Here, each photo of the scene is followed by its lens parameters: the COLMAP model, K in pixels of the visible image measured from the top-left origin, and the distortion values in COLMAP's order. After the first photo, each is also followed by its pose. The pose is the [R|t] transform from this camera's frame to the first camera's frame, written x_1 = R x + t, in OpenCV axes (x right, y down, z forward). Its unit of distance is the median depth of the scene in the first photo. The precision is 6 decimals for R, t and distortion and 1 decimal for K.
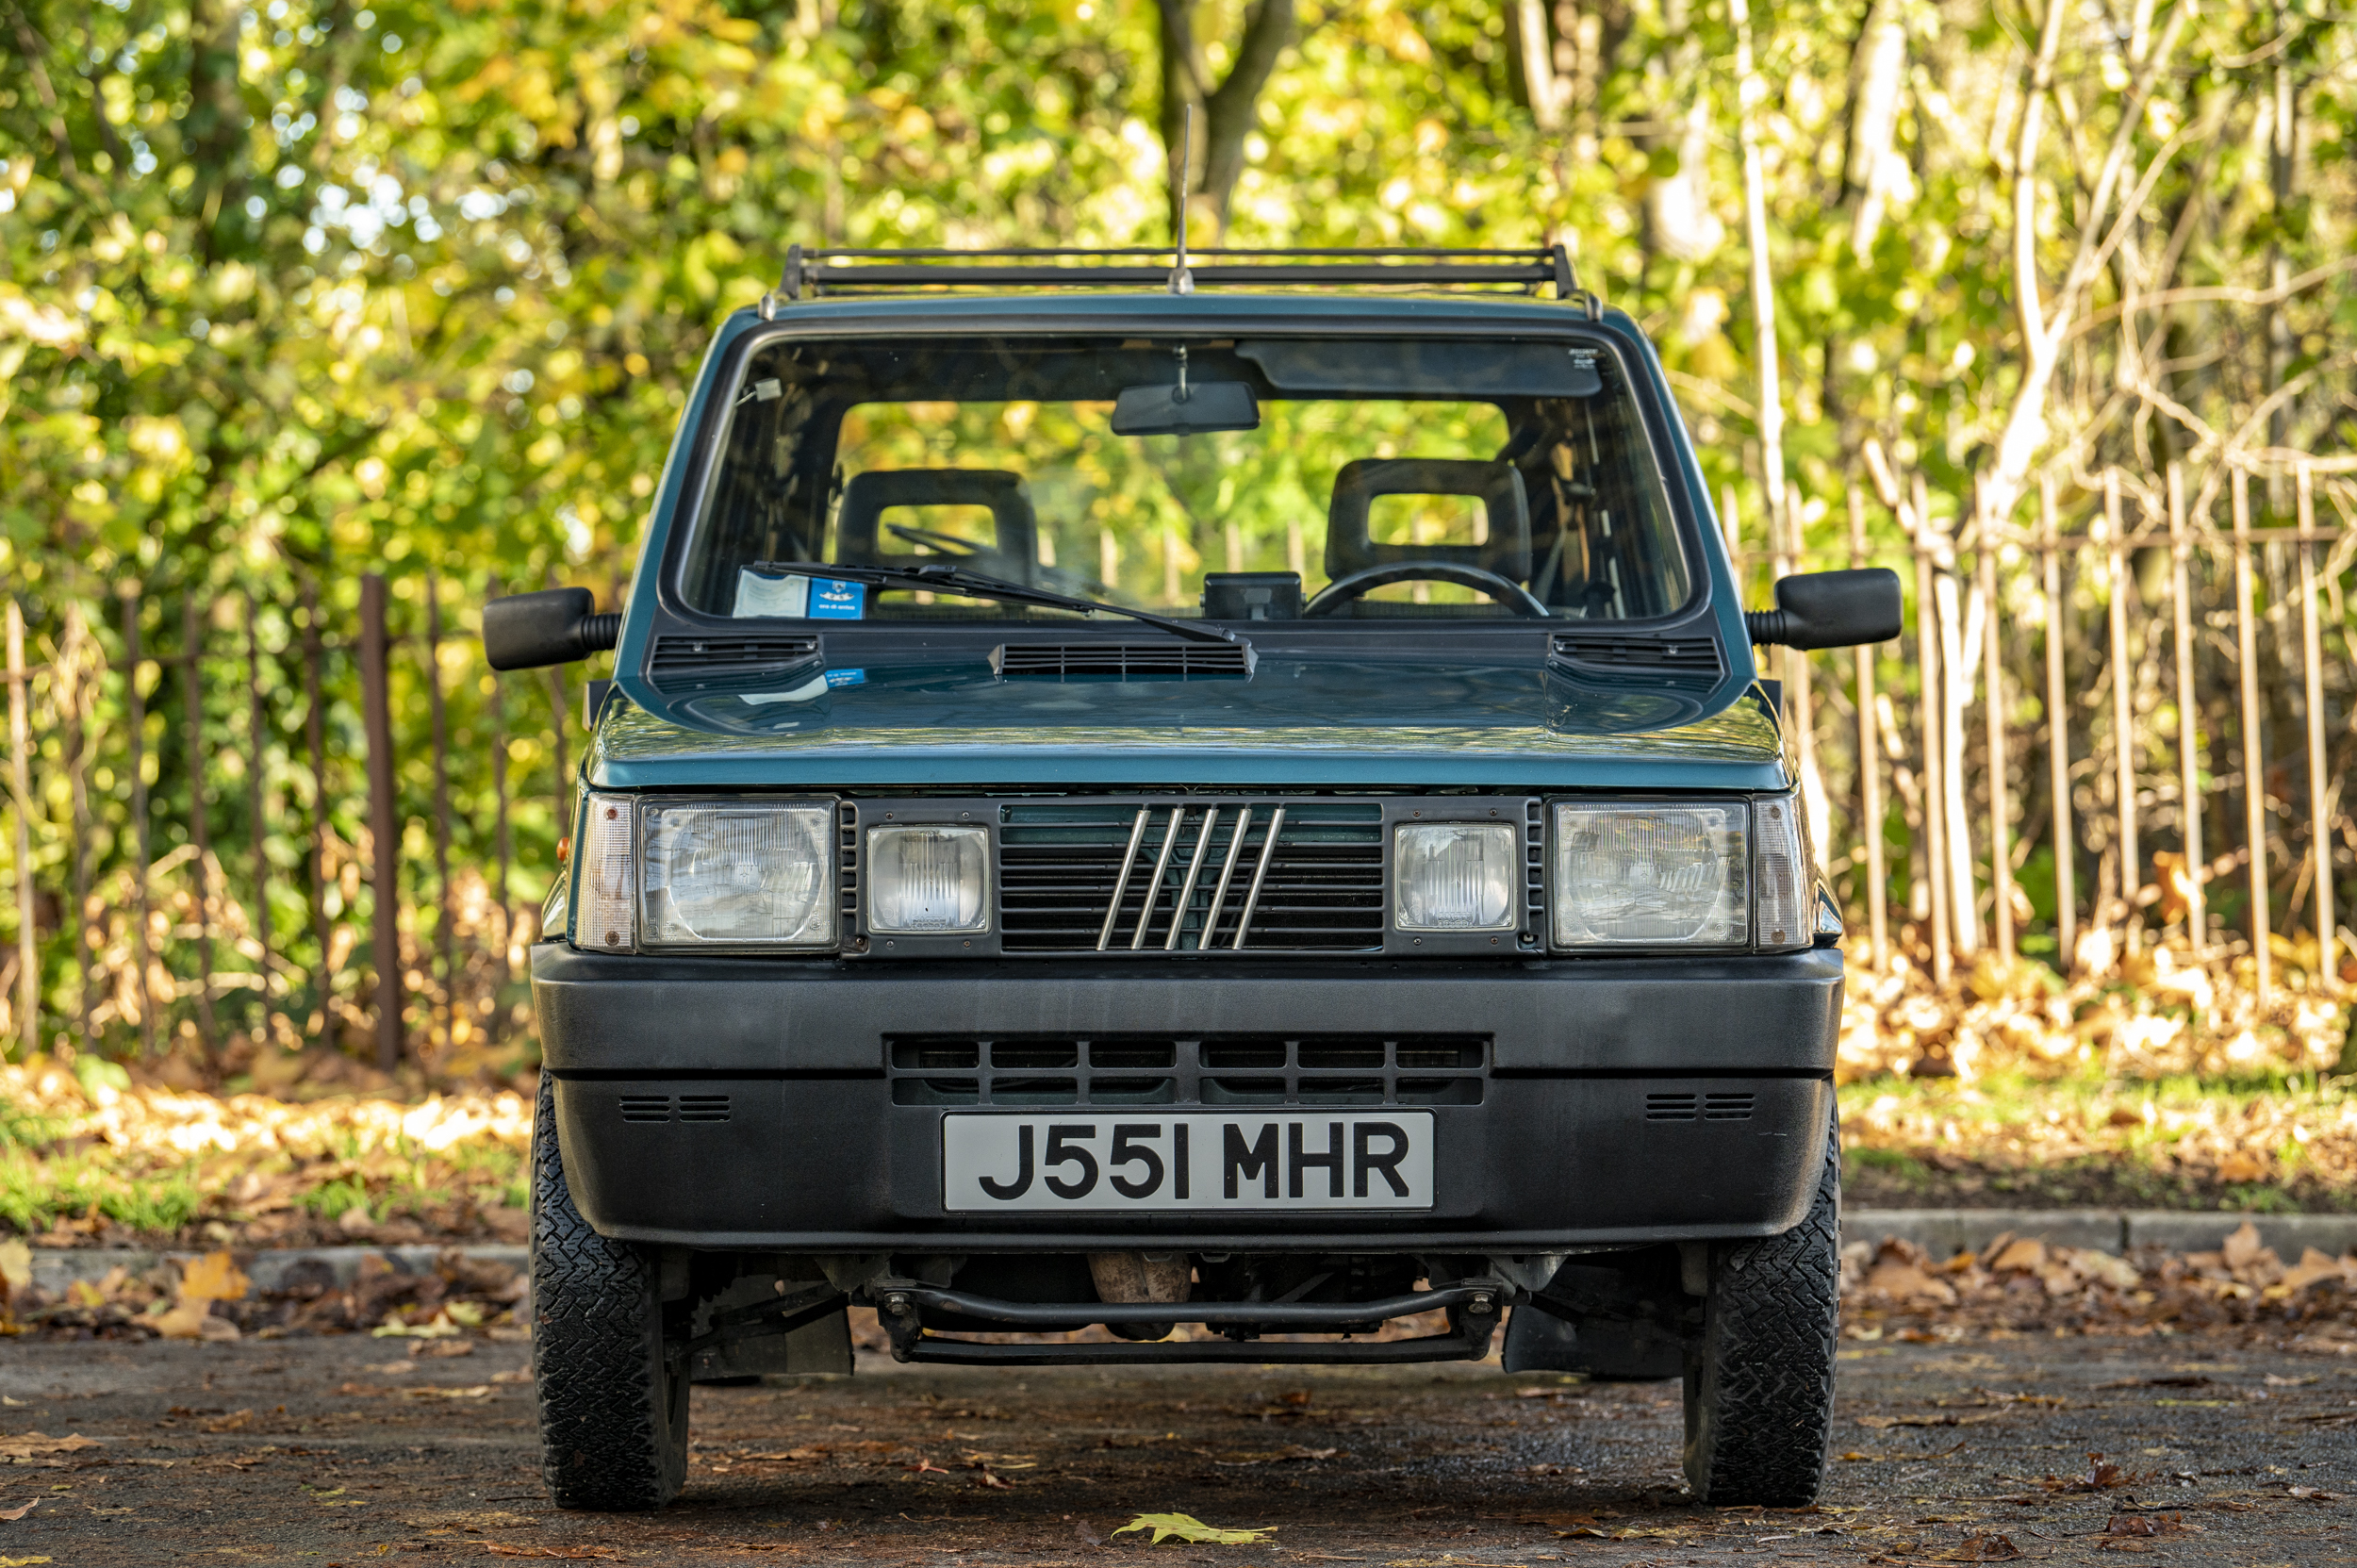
lens RADIAL K [[8159.7, 0, 1178.5], [0, 8159.7, 784.0], [0, 0, 1]] dist [0.091922, 1.336572]
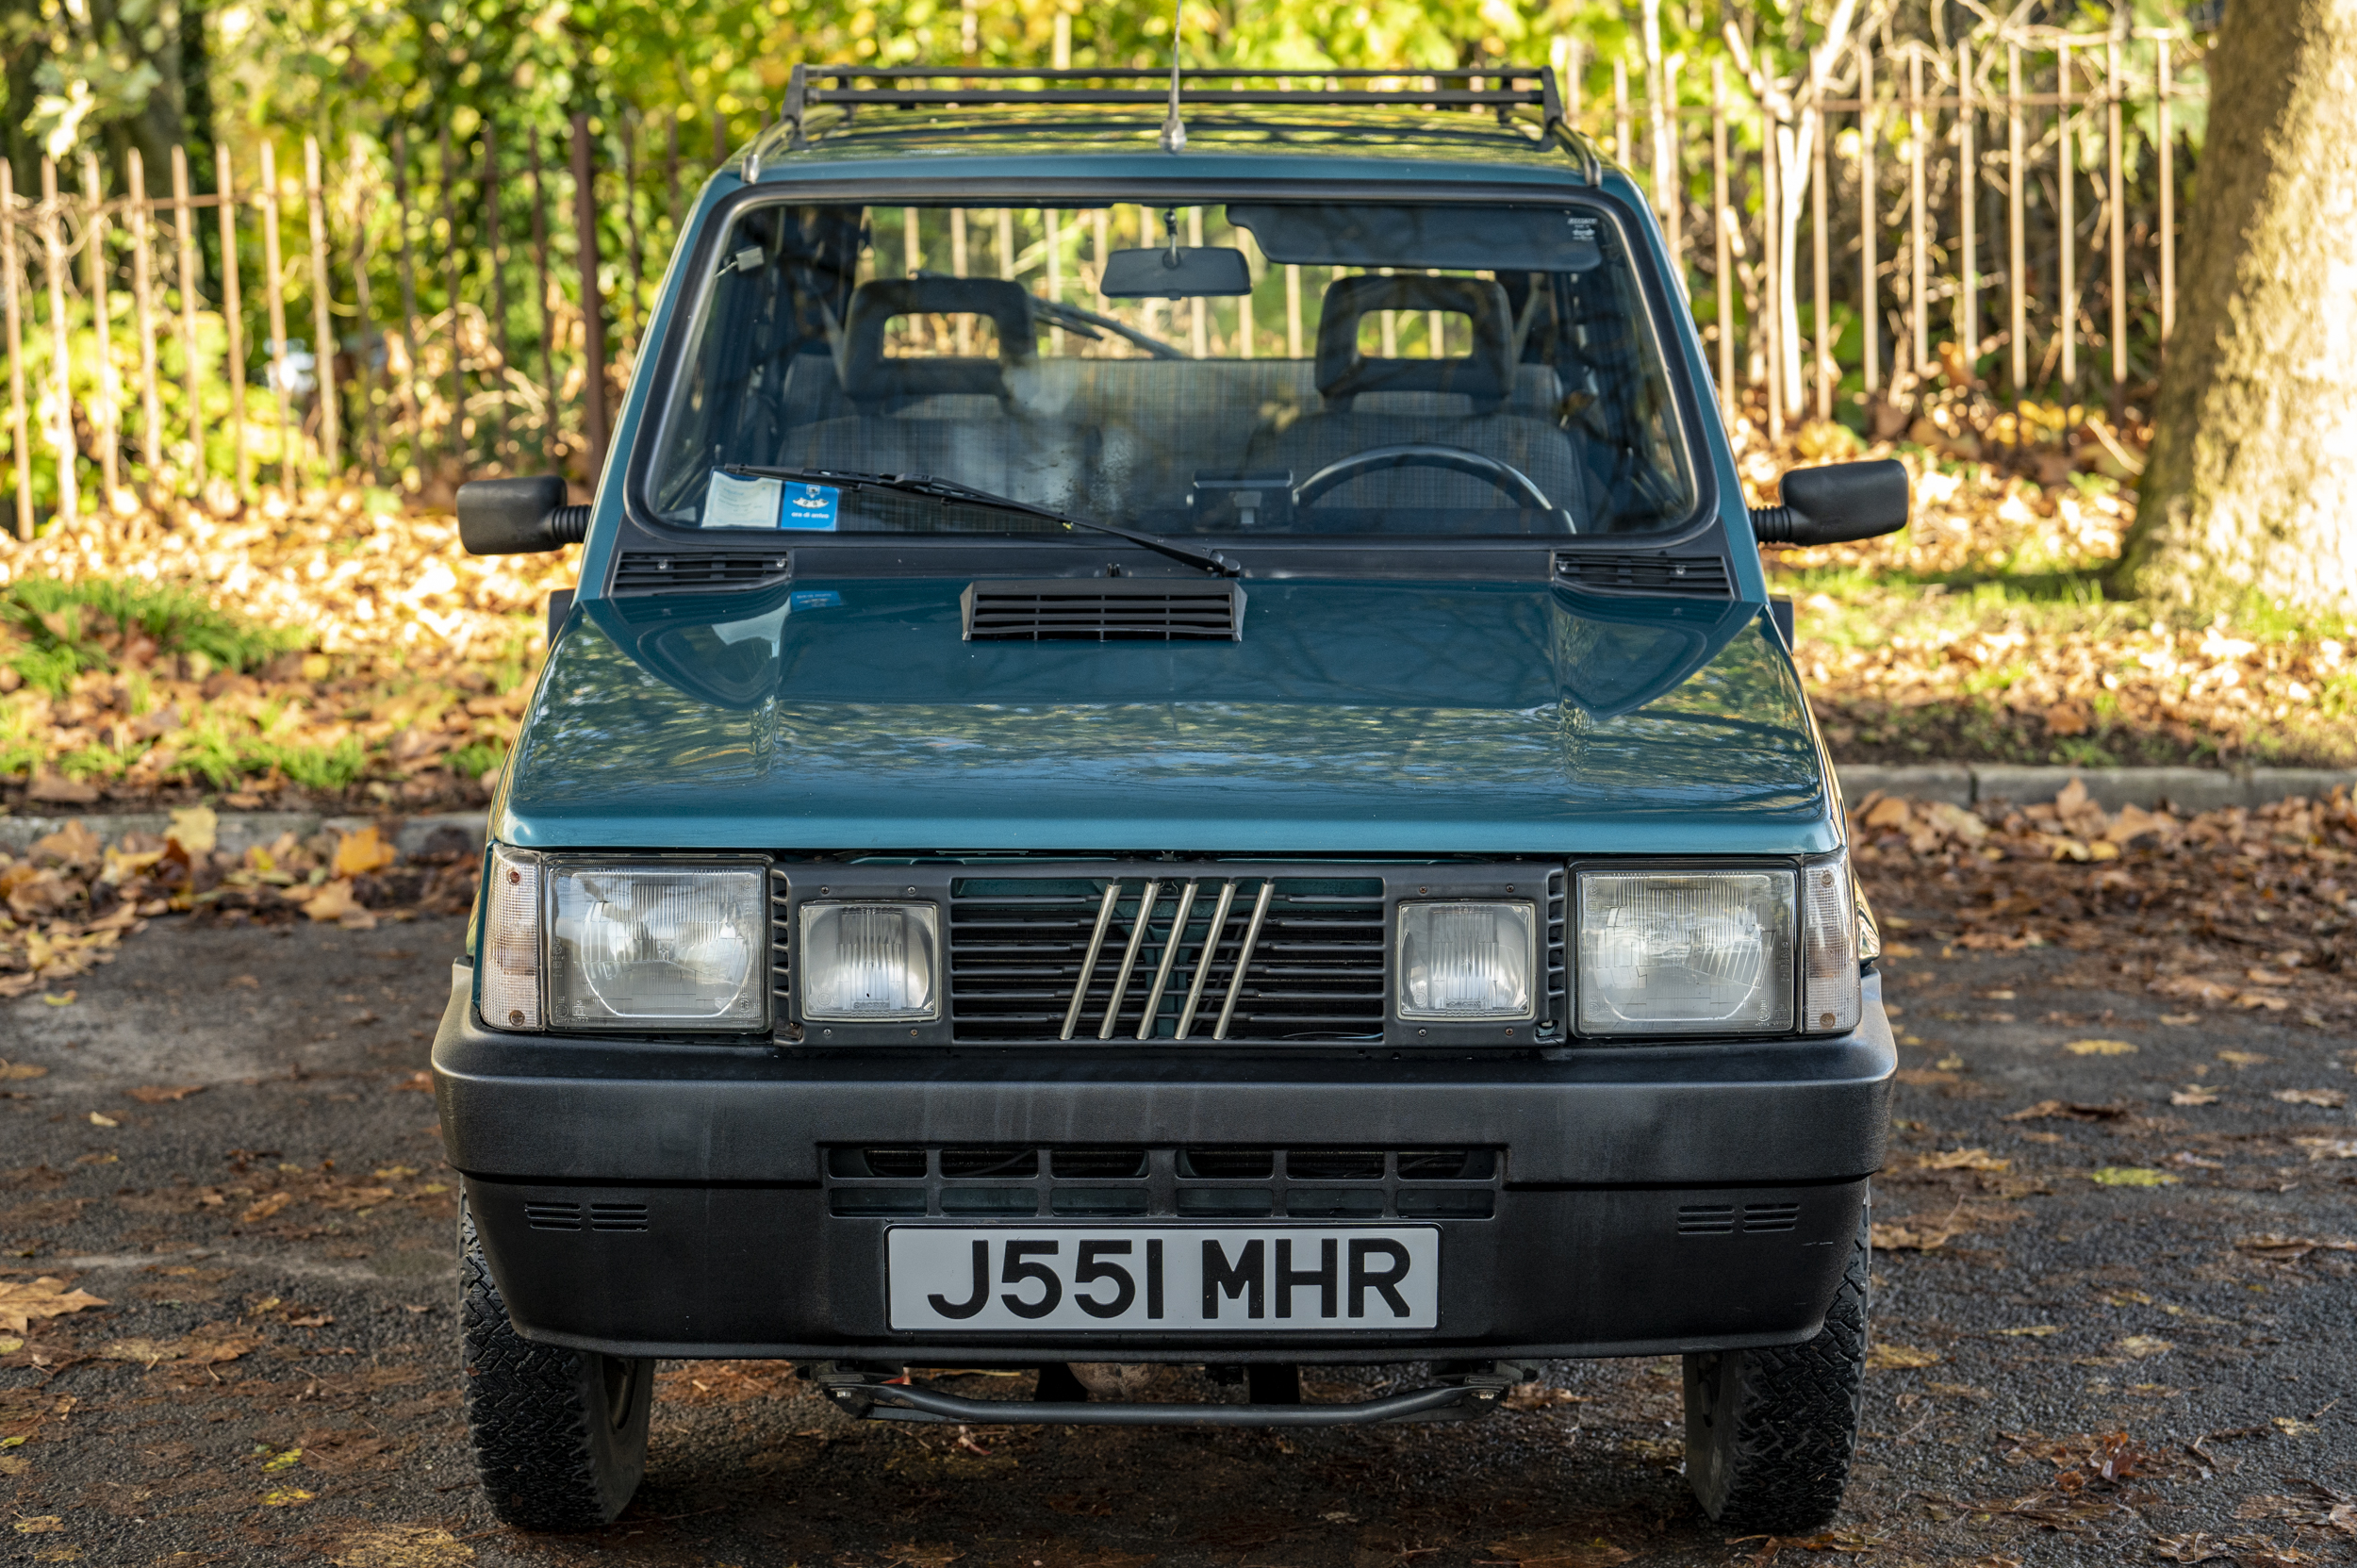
lens RADIAL K [[4736.4, 0, 1178.5], [0, 4736.4, 784.0], [0, 0, 1]] dist [0.019165, -0.107809]
pose [[0.999966, 0.004528, -0.006852, 0.005540], [-0.003371, 0.987060, 0.160316, -0.079979], [0.007489, -0.160287, 0.987042, 0.443327]]
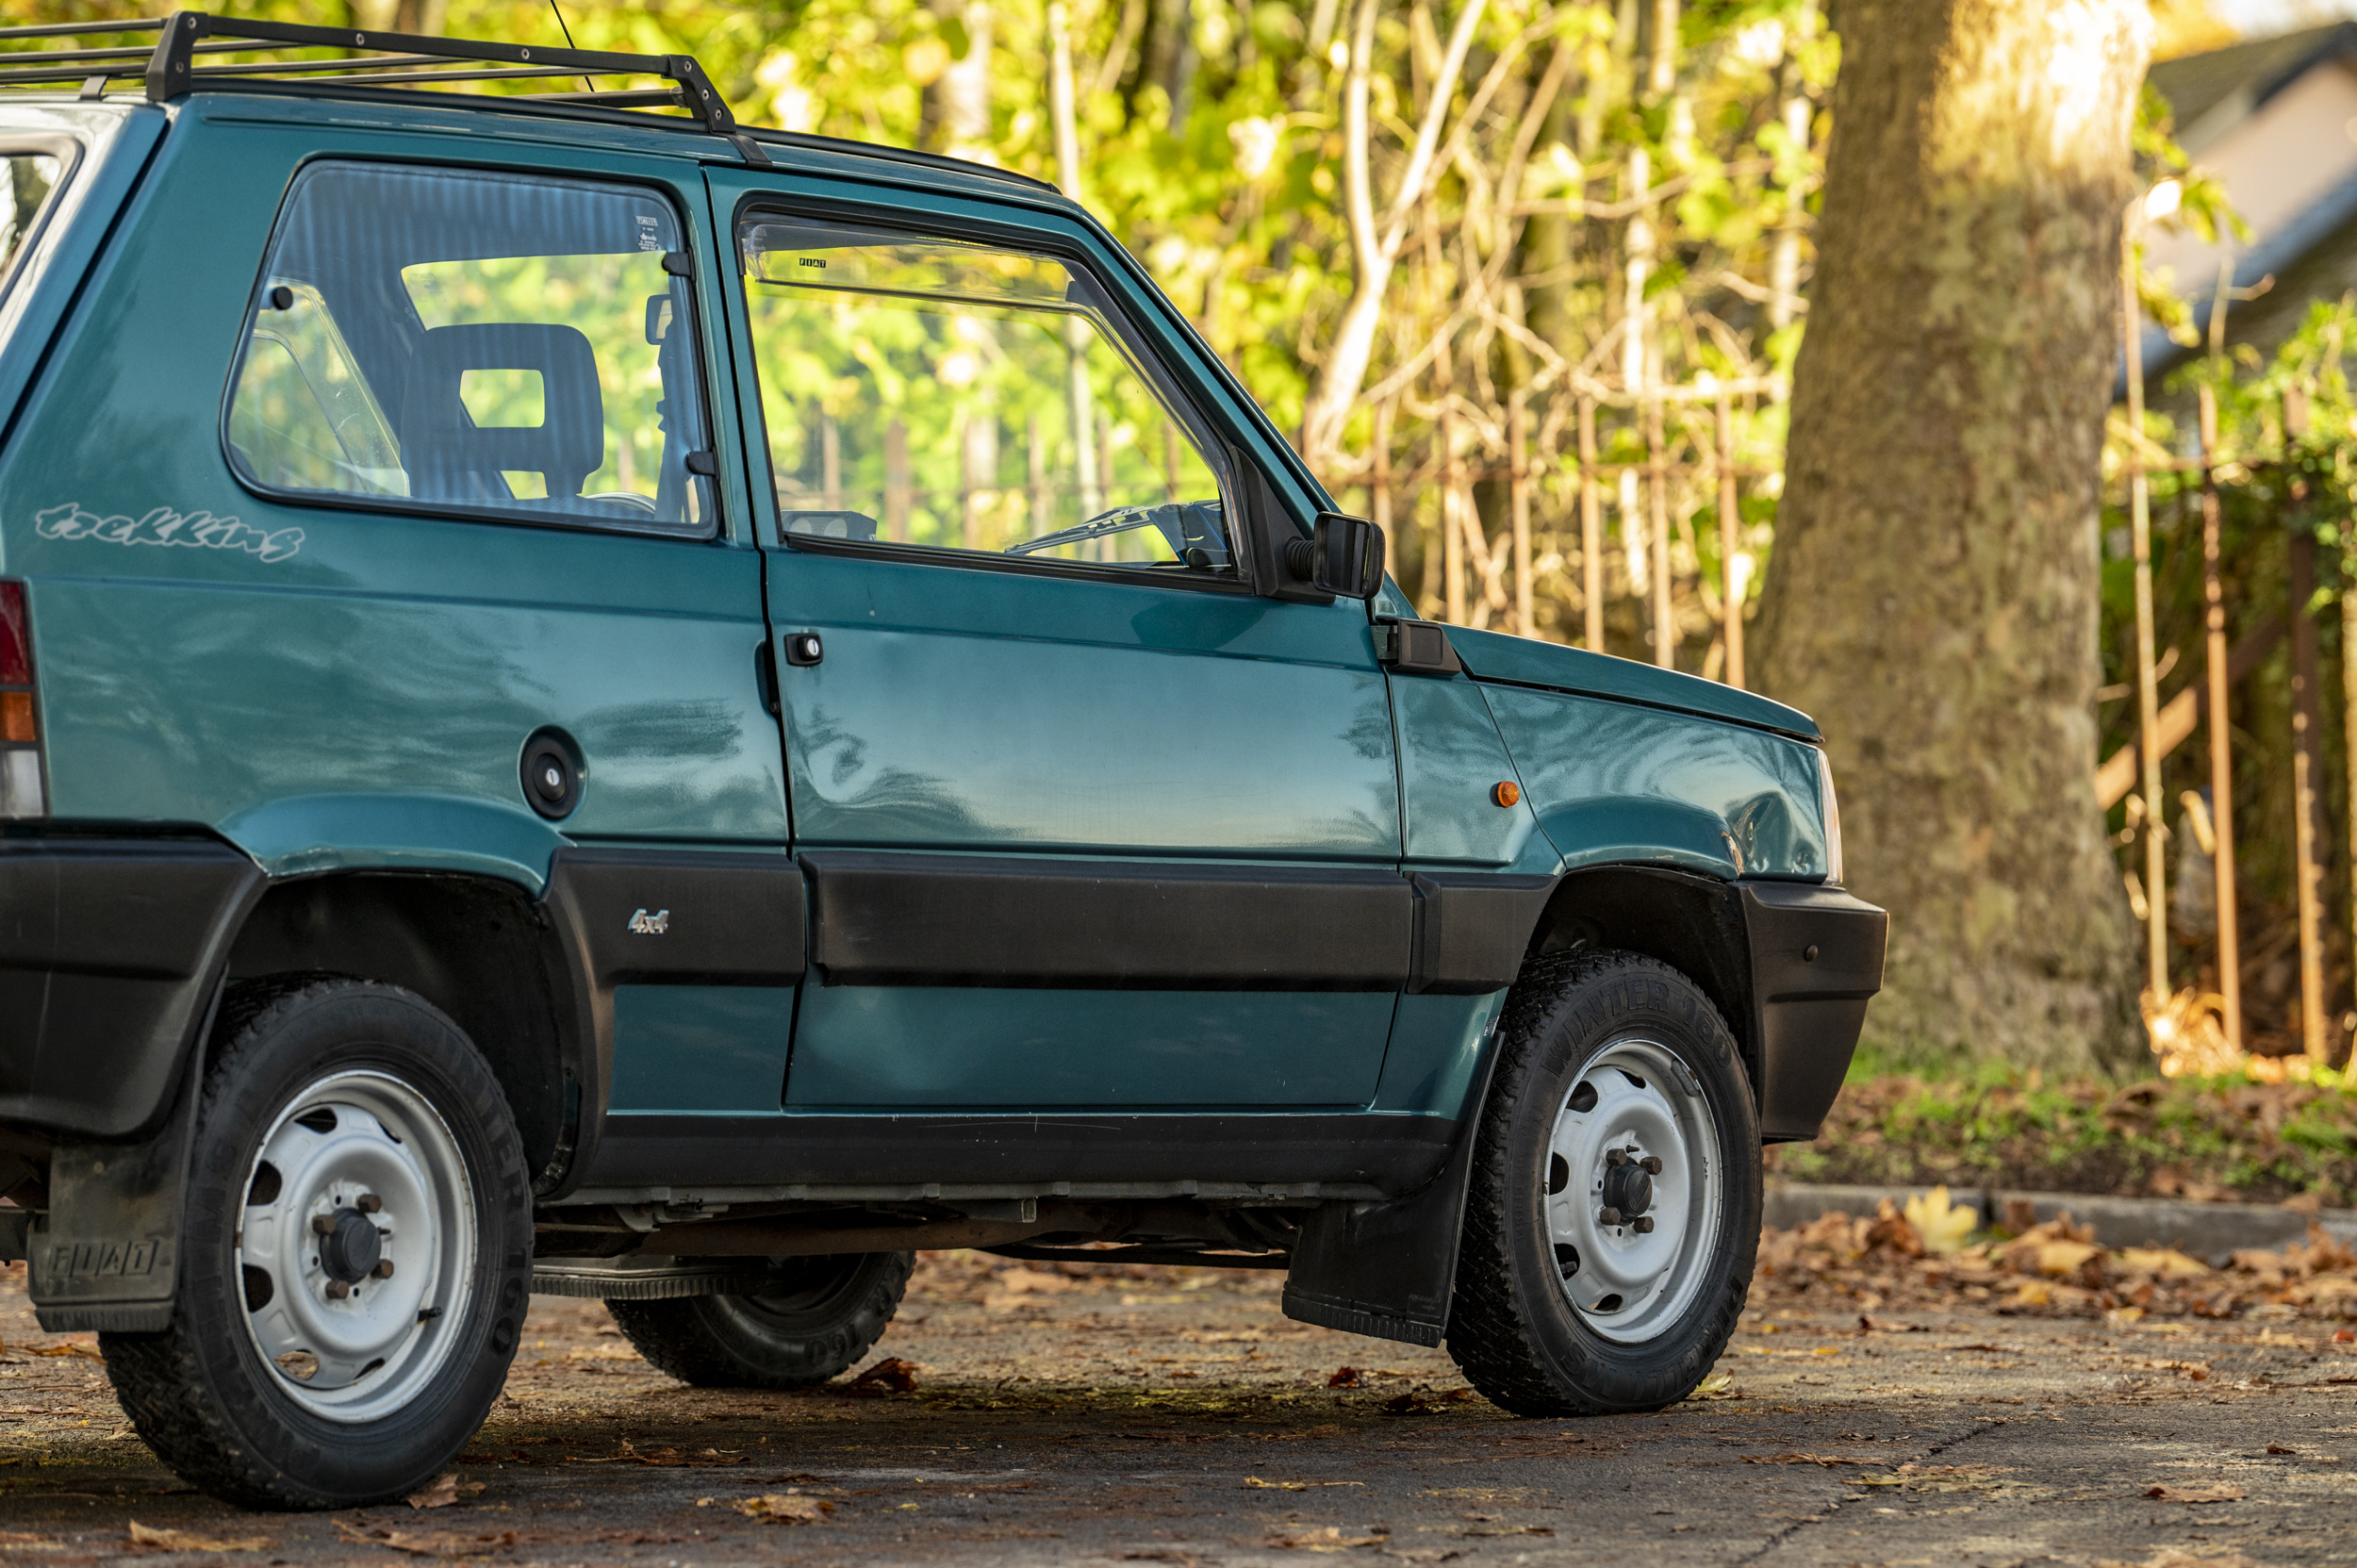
lens RADIAL K [[11338.4, 0, 1178.5], [0, 11338.4, 784.0], [0, 0, 1]] dist [0.186232, -6.940803]
pose [[0.996199, 0.011360, 0.086361, -0.047579], [-0.011653, 0.999928, 0.002886, 0.002978], [-0.086322, -0.003881, 0.996260, -0.496393]]
